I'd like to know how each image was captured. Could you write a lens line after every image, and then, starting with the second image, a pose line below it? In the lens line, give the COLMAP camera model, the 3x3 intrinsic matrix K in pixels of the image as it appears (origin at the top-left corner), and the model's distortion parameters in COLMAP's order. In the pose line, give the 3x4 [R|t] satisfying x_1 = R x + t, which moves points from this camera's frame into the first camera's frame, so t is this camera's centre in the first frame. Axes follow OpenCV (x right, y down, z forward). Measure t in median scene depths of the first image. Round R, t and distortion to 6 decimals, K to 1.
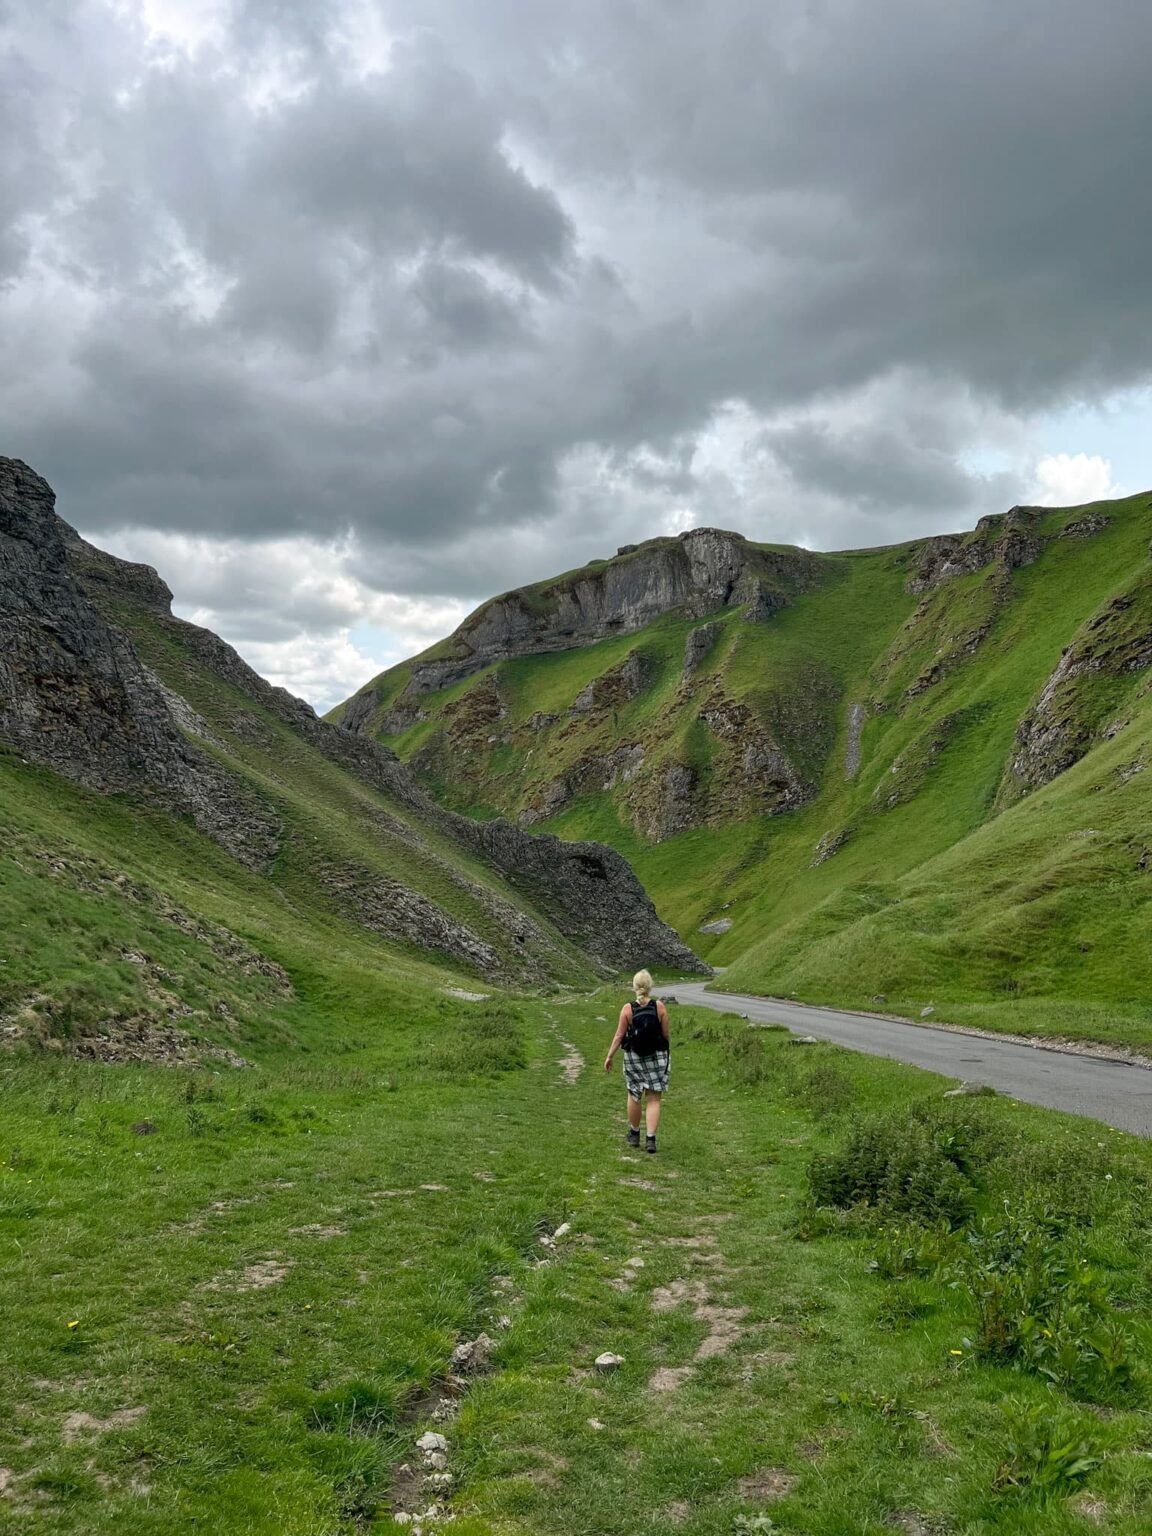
lens RADIAL K [[1023.0, 0, 576.0], [0, 1023.0, 768.0], [0, 0, 1]] dist [0.144901, -0.278340]
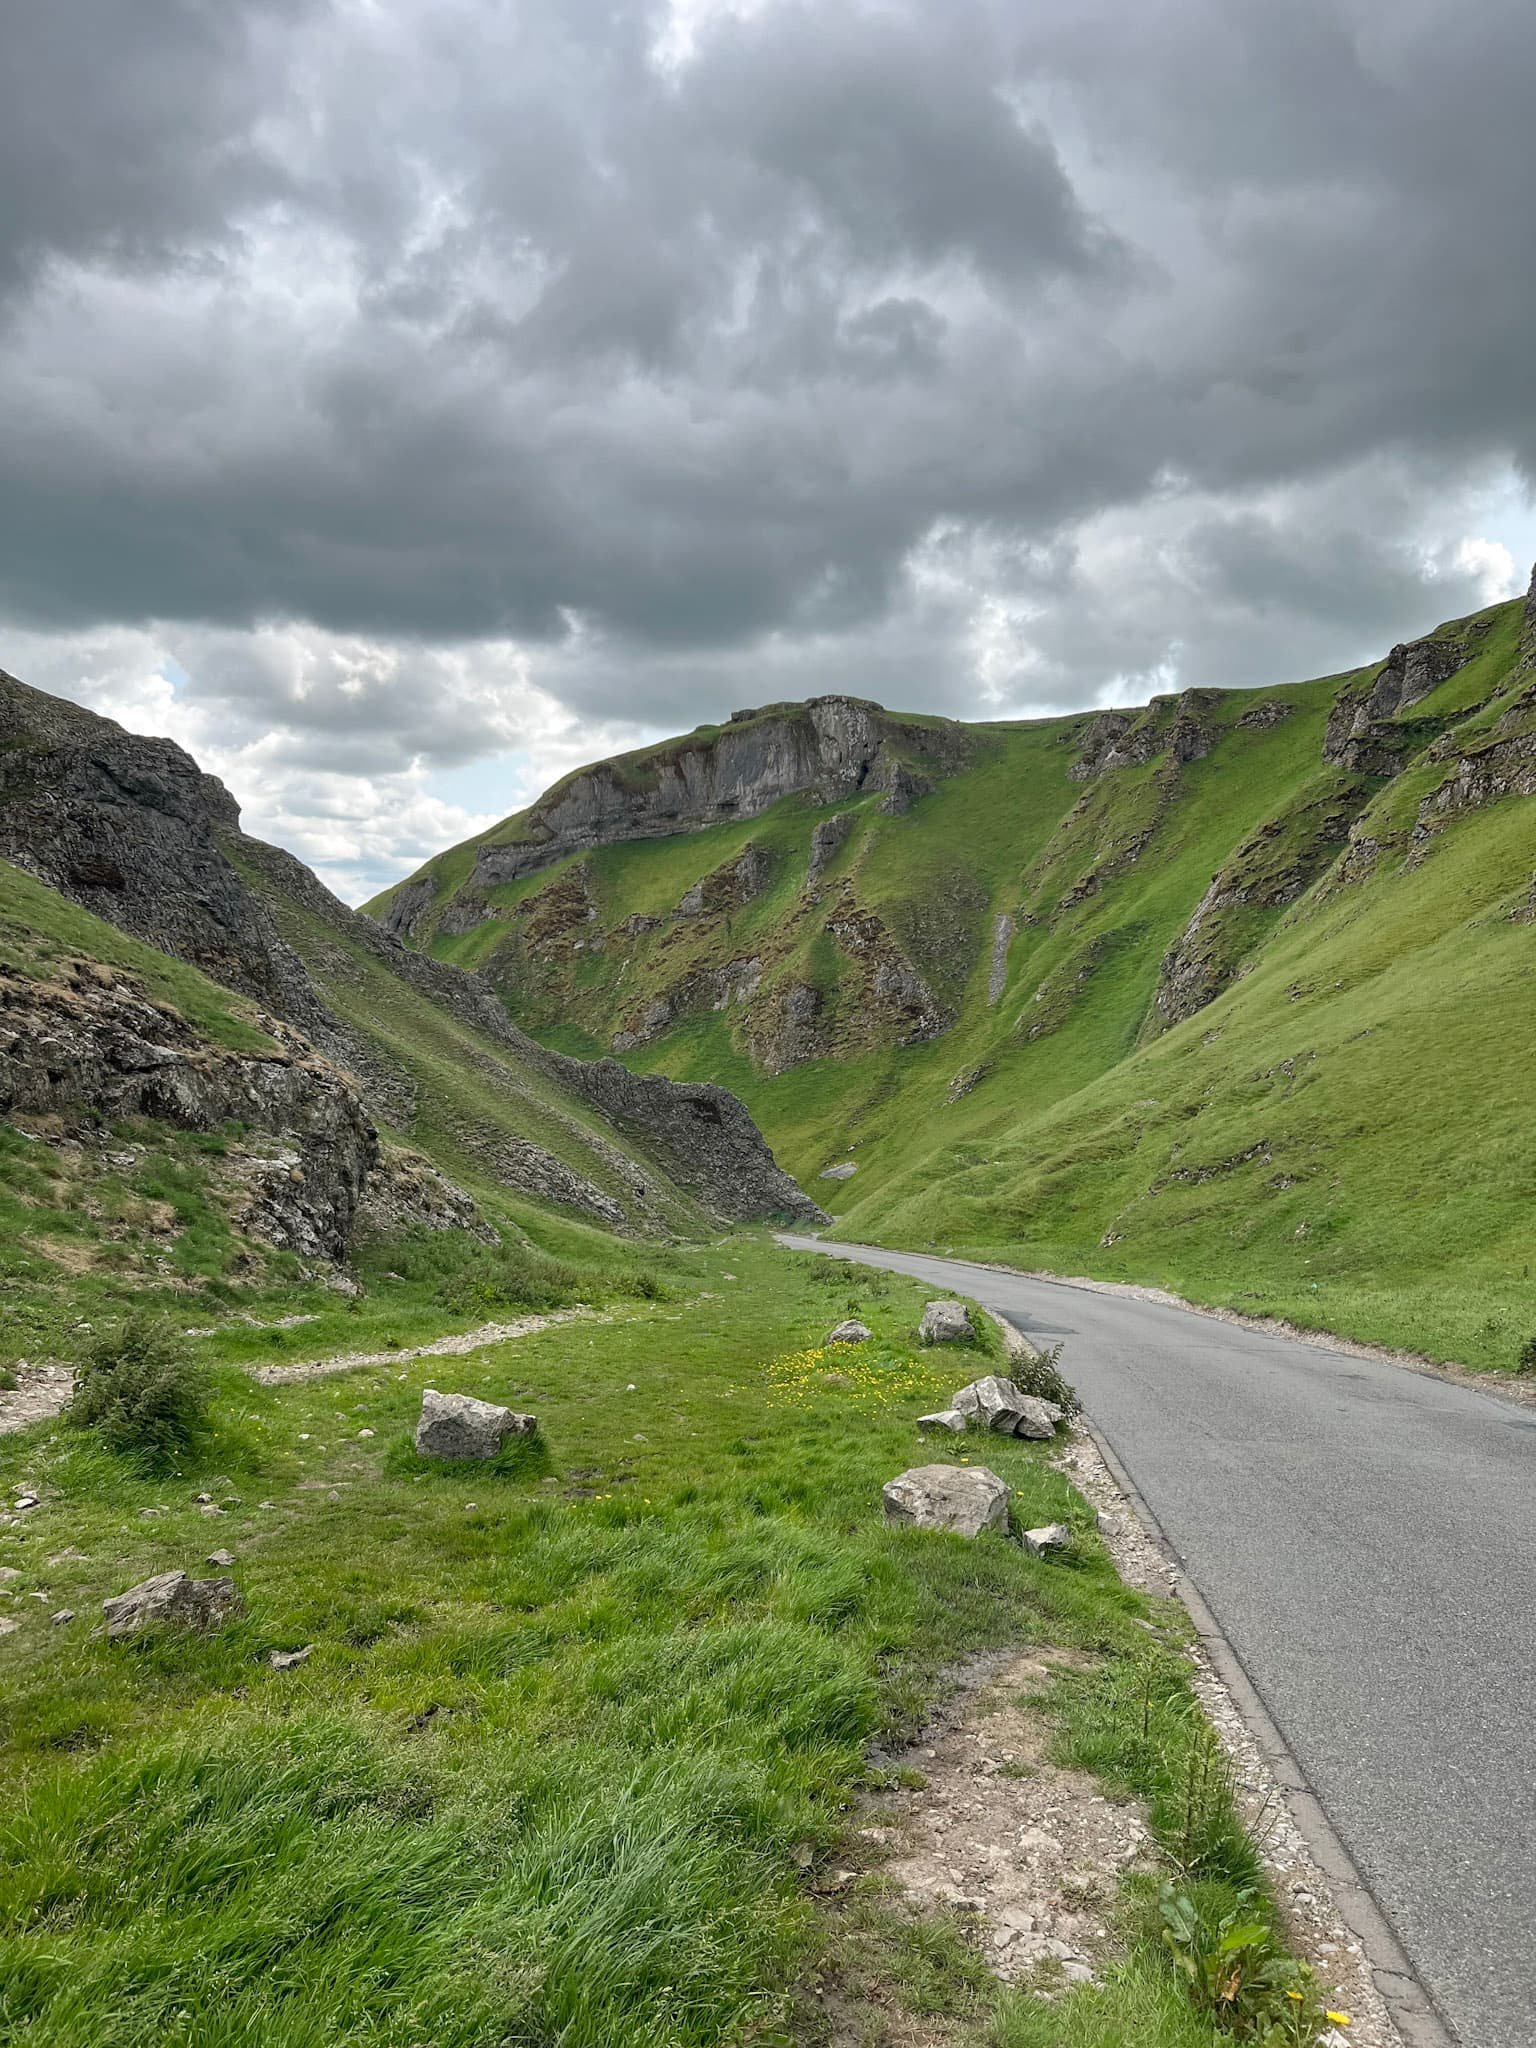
lens RADIAL K [[1364.0, 0, 768.0], [0, 1364.0, 1024.0], [0, 0, 1]] dist [0.144901, -0.278340]
pose [[0.997246, 0.007871, 0.073750, -0.013045], [-0.011860, 0.998481, 0.053801, -0.032285], [-0.073215, -0.054527, 0.995824, -0.152401]]
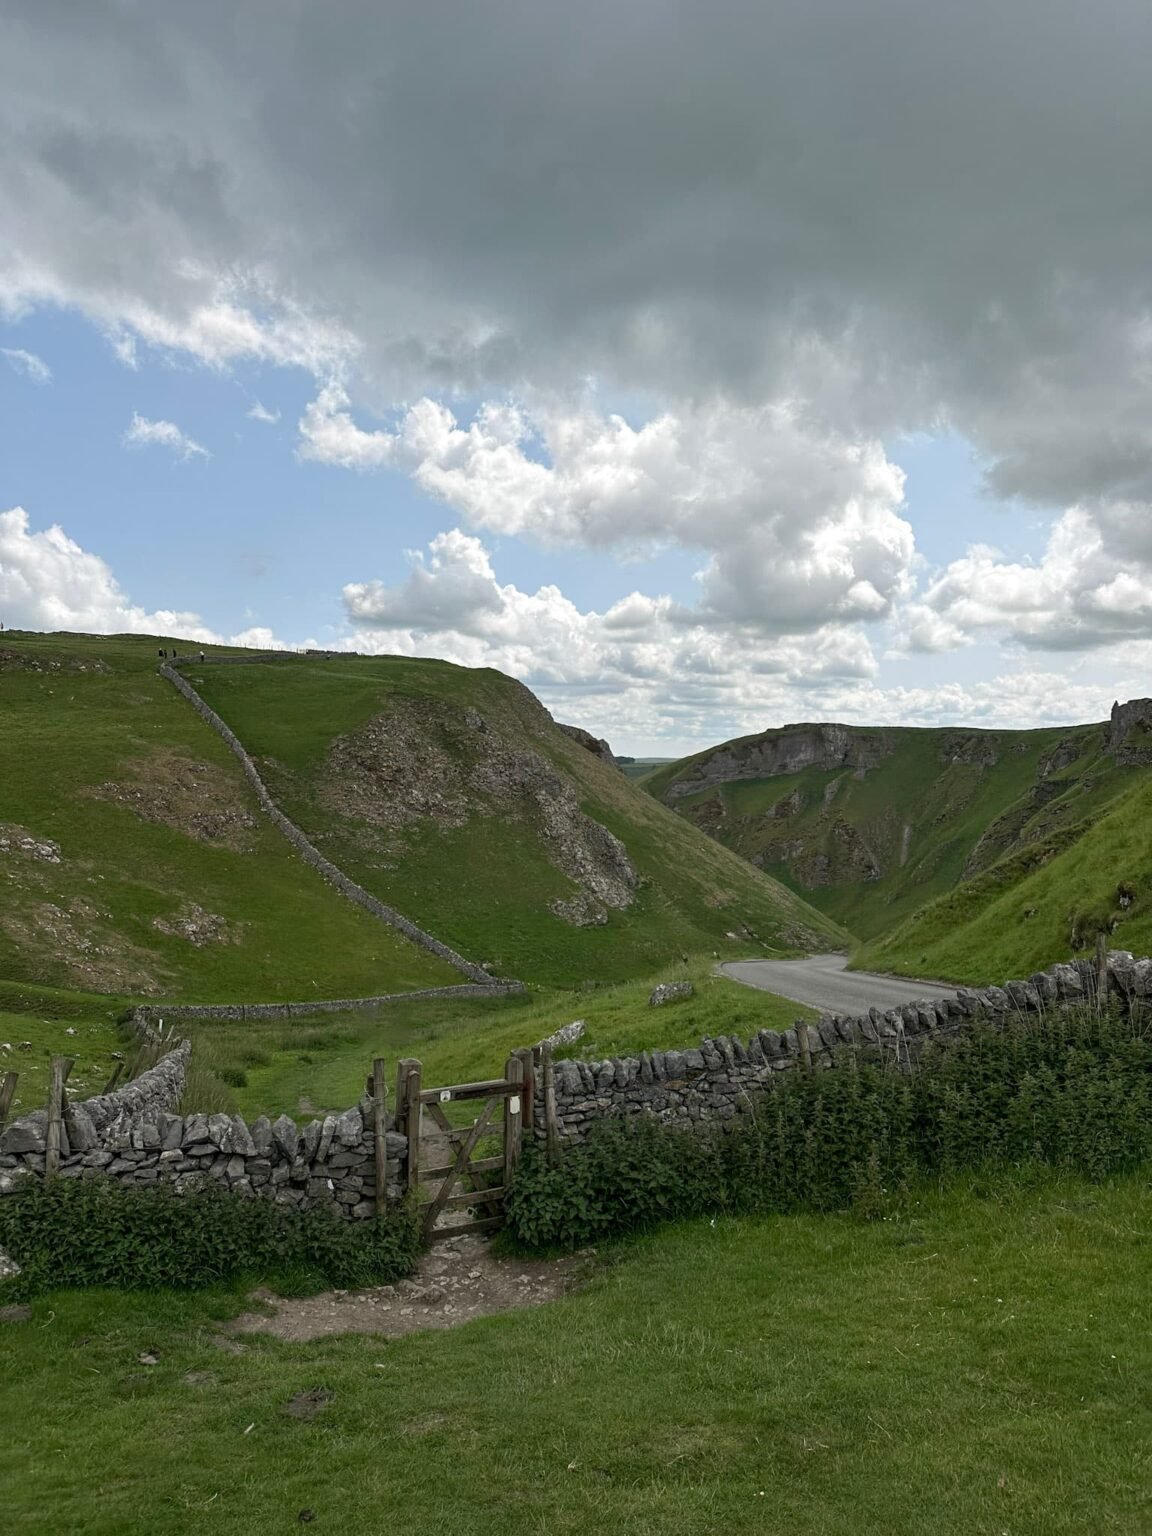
lens RADIAL K [[1023.0, 0, 576.0], [0, 1023.0, 768.0], [0, 0, 1]] dist [0.144901, -0.278340]
pose [[0.996761, 0.027710, -0.075498, -0.265013], [-0.025763, 0.999313, 0.026643, -0.235137], [0.076185, -0.024611, 0.996790, -1.237949]]
